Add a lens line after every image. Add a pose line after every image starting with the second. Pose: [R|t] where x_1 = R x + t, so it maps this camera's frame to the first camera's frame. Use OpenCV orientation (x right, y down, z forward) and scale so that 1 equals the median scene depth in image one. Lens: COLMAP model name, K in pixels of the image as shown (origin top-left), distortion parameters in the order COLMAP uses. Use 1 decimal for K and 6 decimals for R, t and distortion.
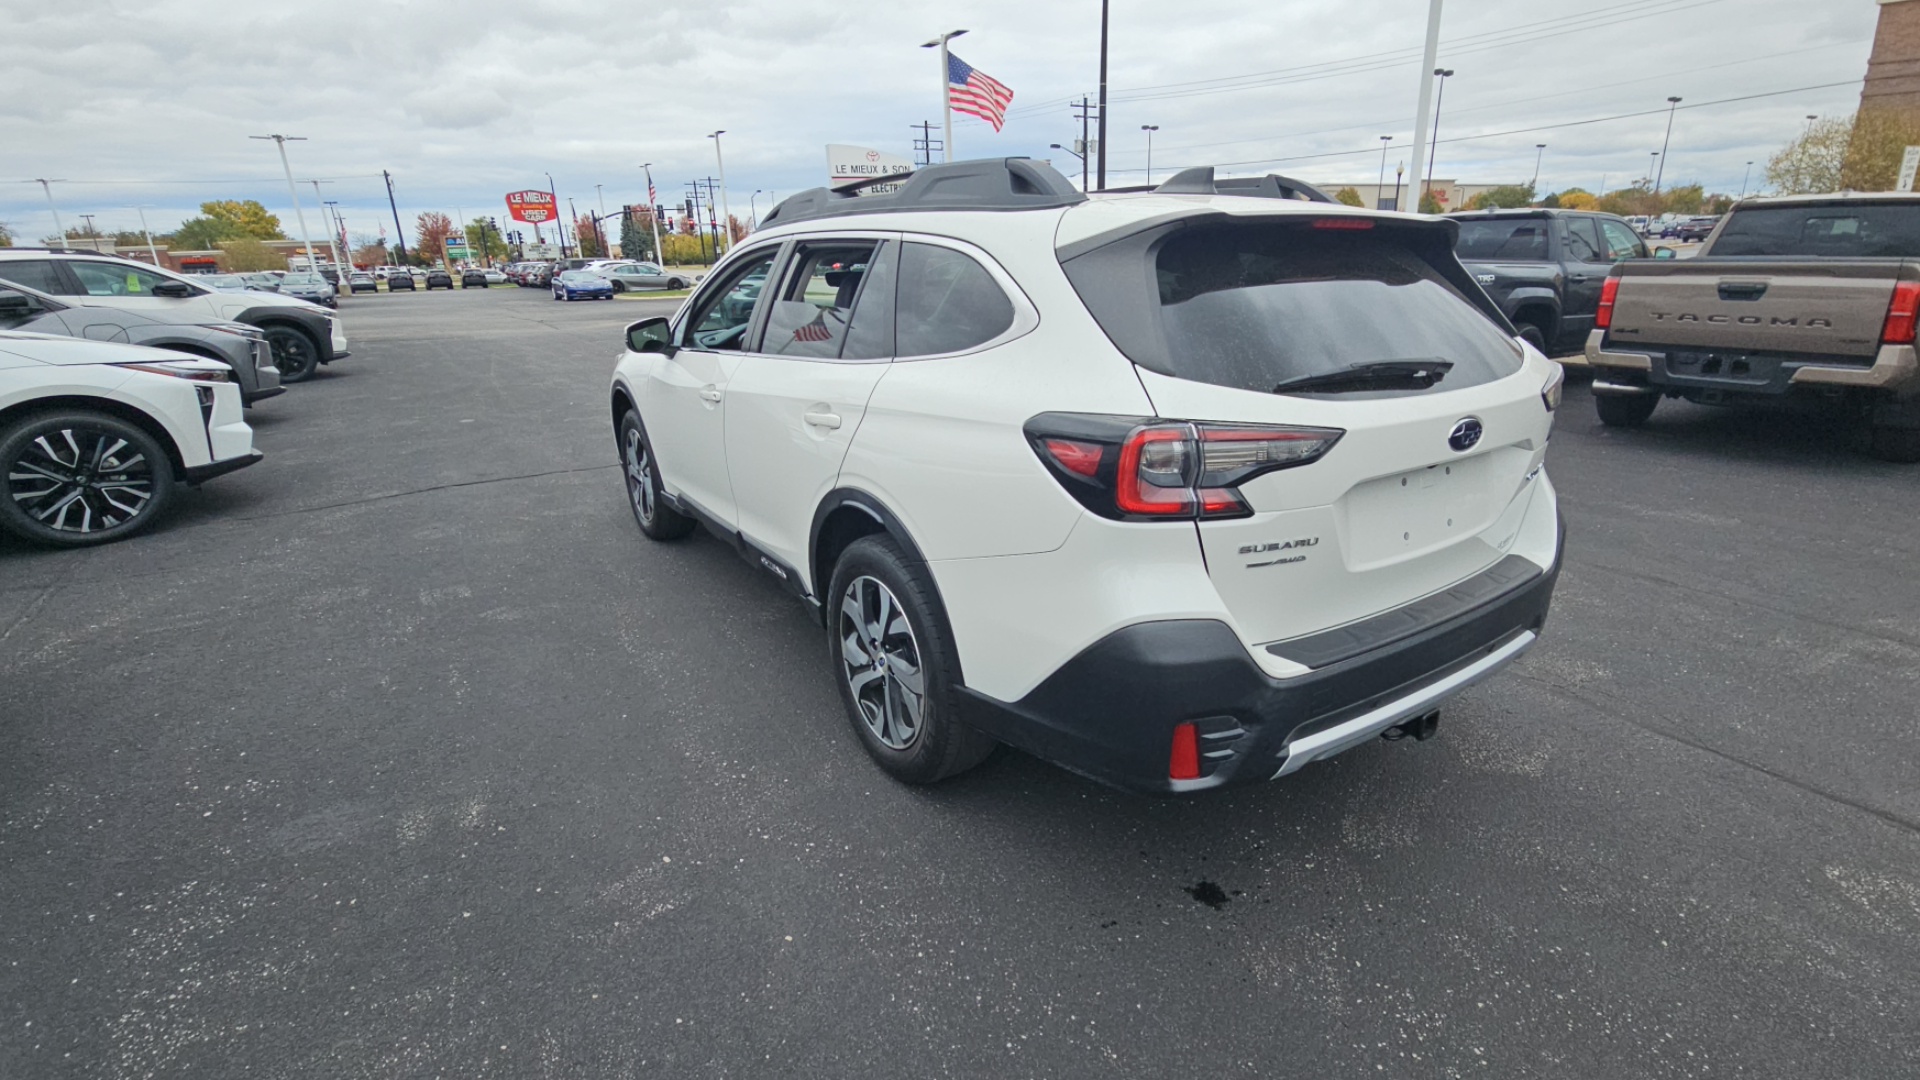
lens RADIAL K [[855.8, 0, 979.1], [0, 855.8, 546.5], [0, 0, 1]] dist [0.010231, -0.007274]
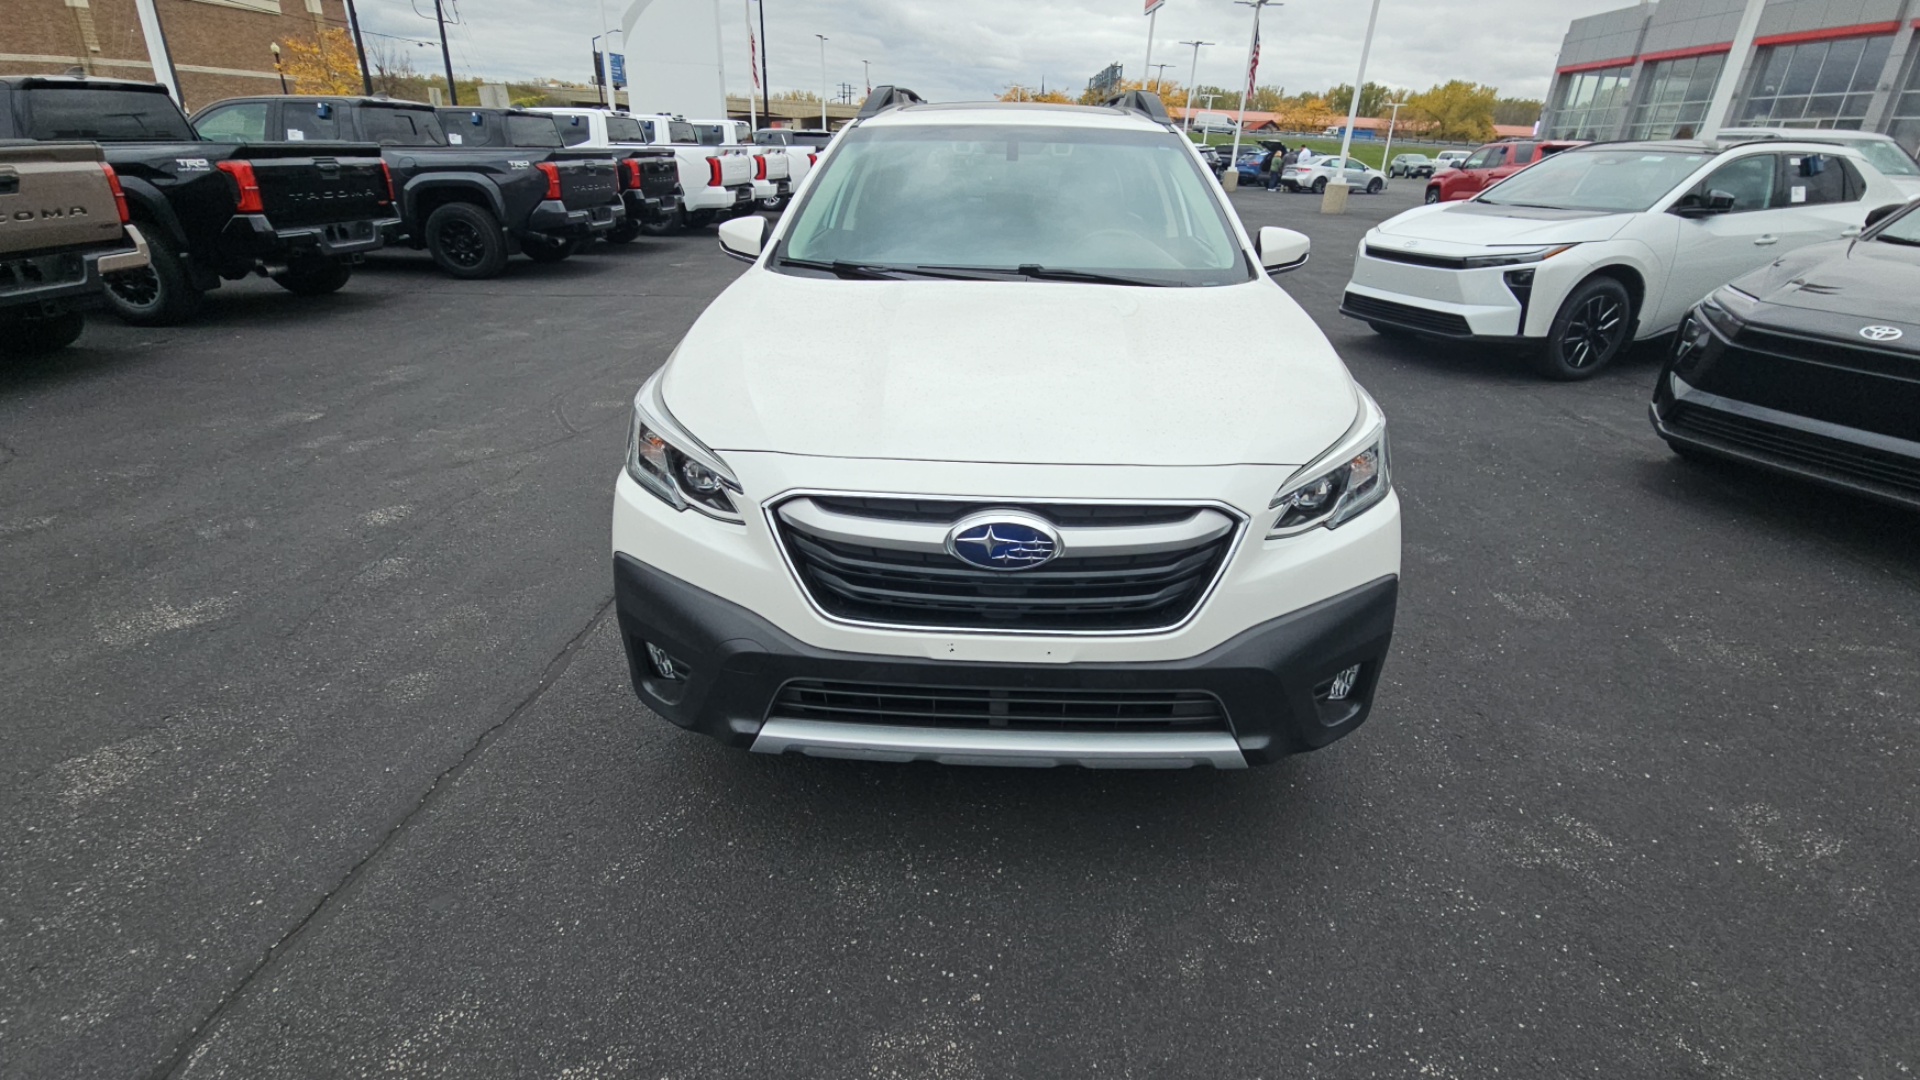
lens RADIAL K [[855.8, 0, 975.0], [0, 855.8, 542.7], [0, 0, 1]] dist [0.010231, -0.007274]
pose [[-0.808863, -0.249198, 0.532580, -0.534832], [0.177842, 0.759648, 0.625545, -0.487628], [-0.560458, 0.600696, -0.570133, 1.469719]]
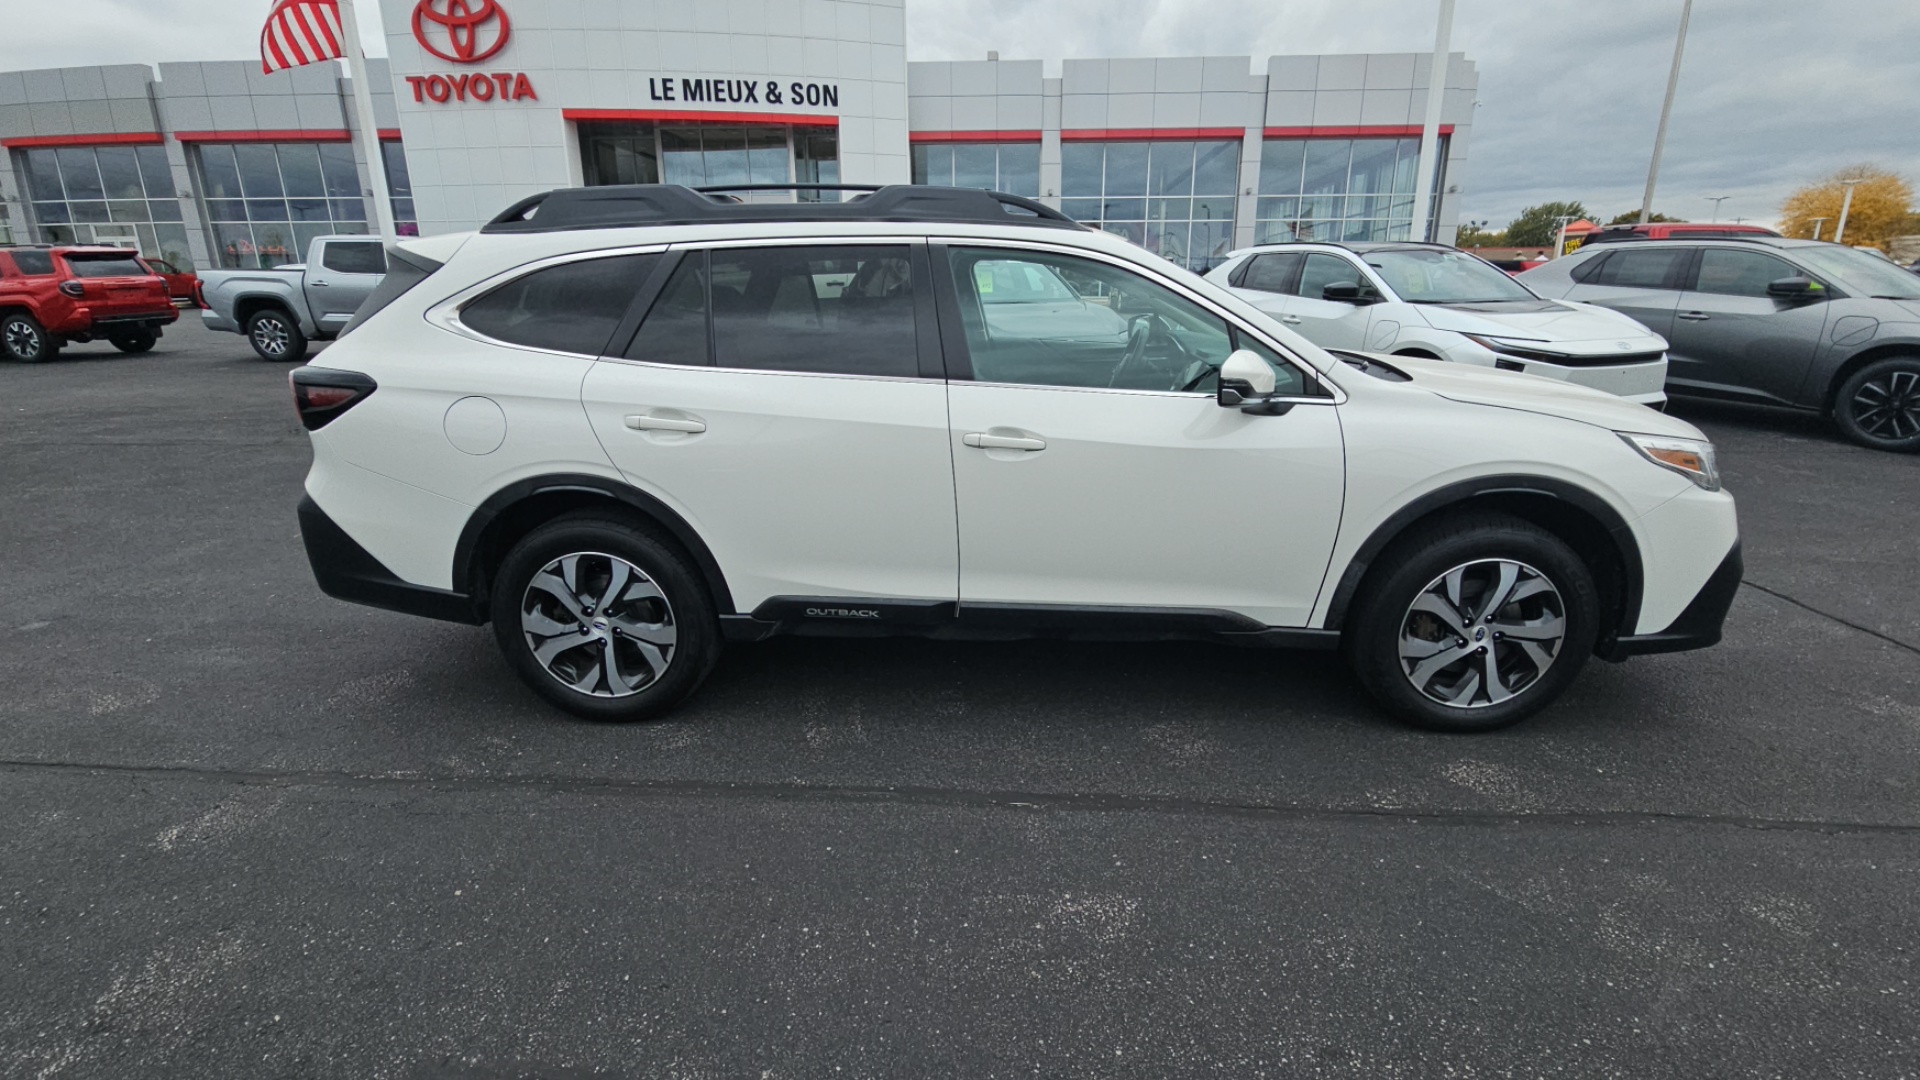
lens RADIAL K [[855.8, 0, 978.3], [0, 855.8, 532.4], [0, 0, 1]] dist [0.010231, -0.007274]
pose [[-0.593268, 0.257839, -0.762596, 0.556788], [-0.244162, 0.845059, 0.475668, -0.414115], [0.767084, 0.468396, -0.438392, 1.198344]]
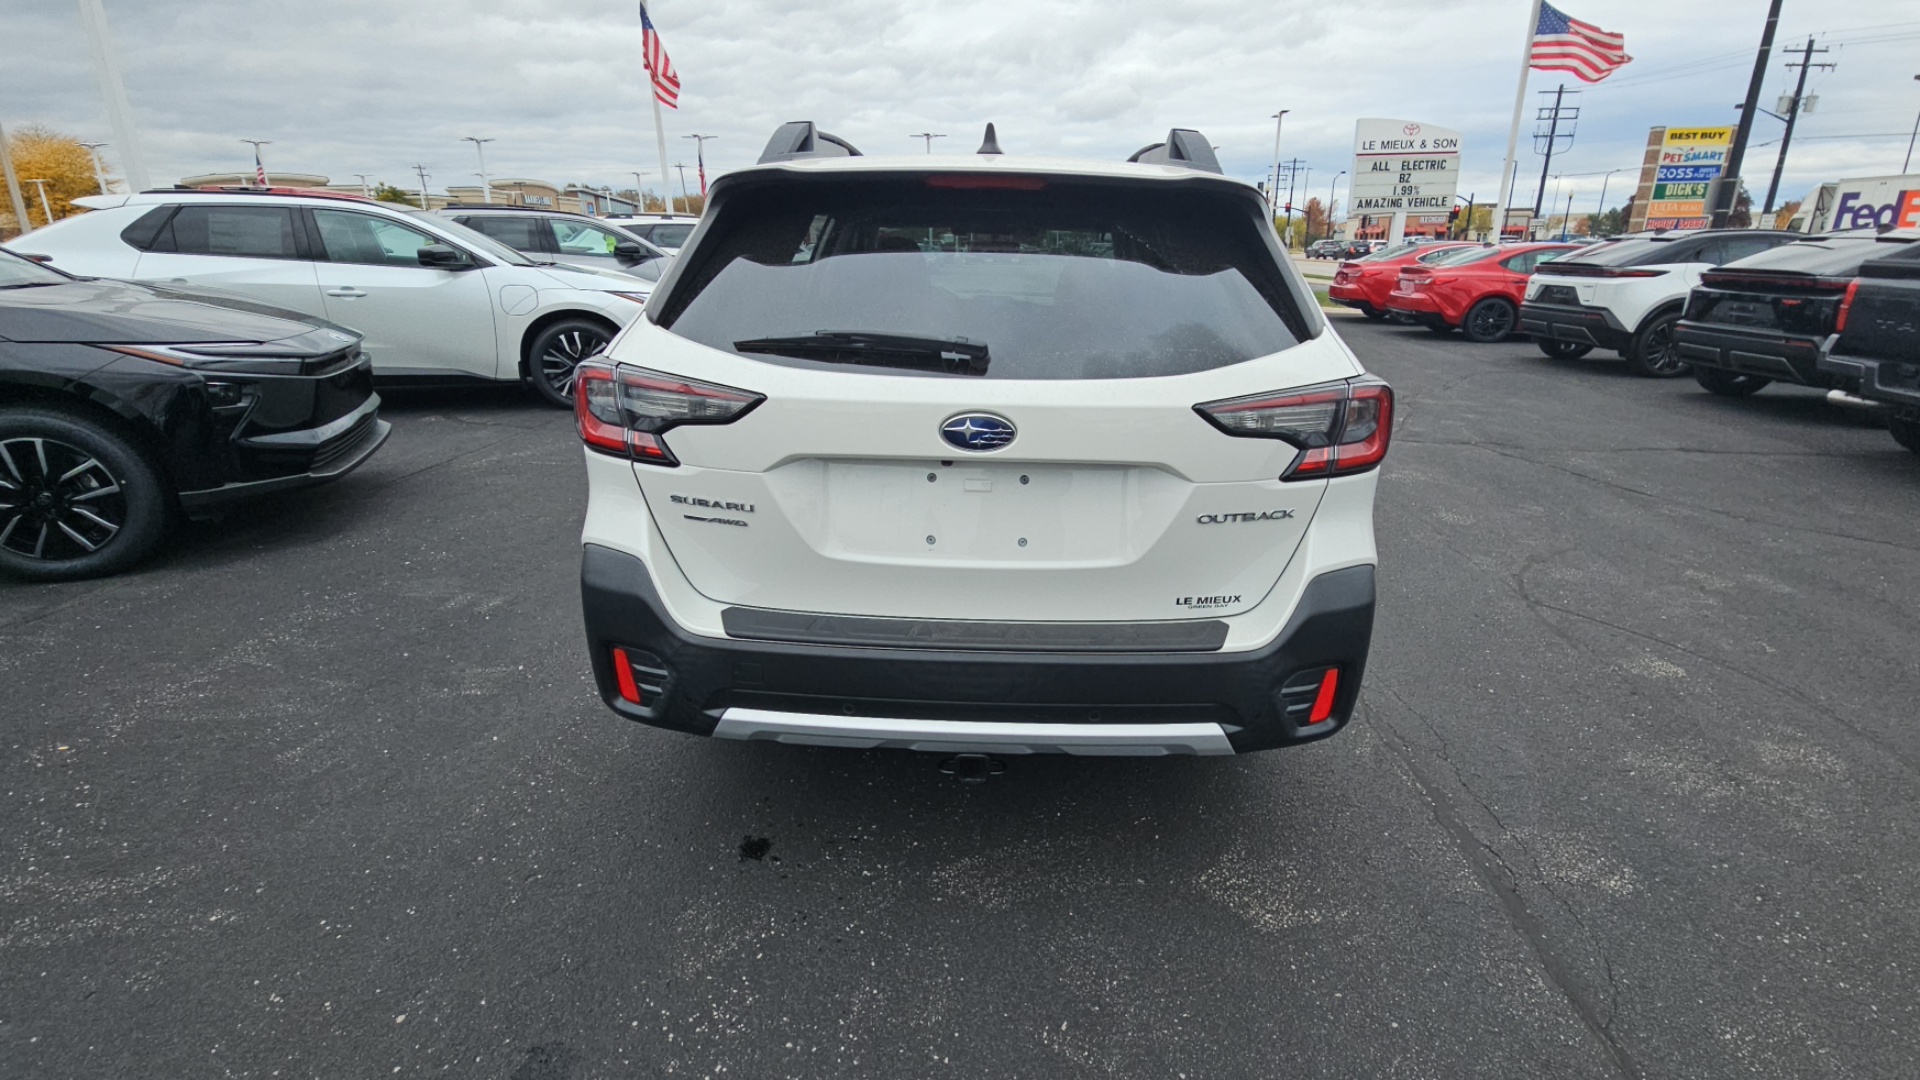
lens RADIAL K [[855.8, 0, 978.5], [0, 855.8, 543.2], [0, 0, 1]] dist [0.010231, -0.007274]
pose [[0.813297, 0.217430, -0.539696, 0.430477], [-0.210032, 0.974722, 0.076182, -0.036308], [0.542618, 0.051394, 0.838406, 0.123631]]
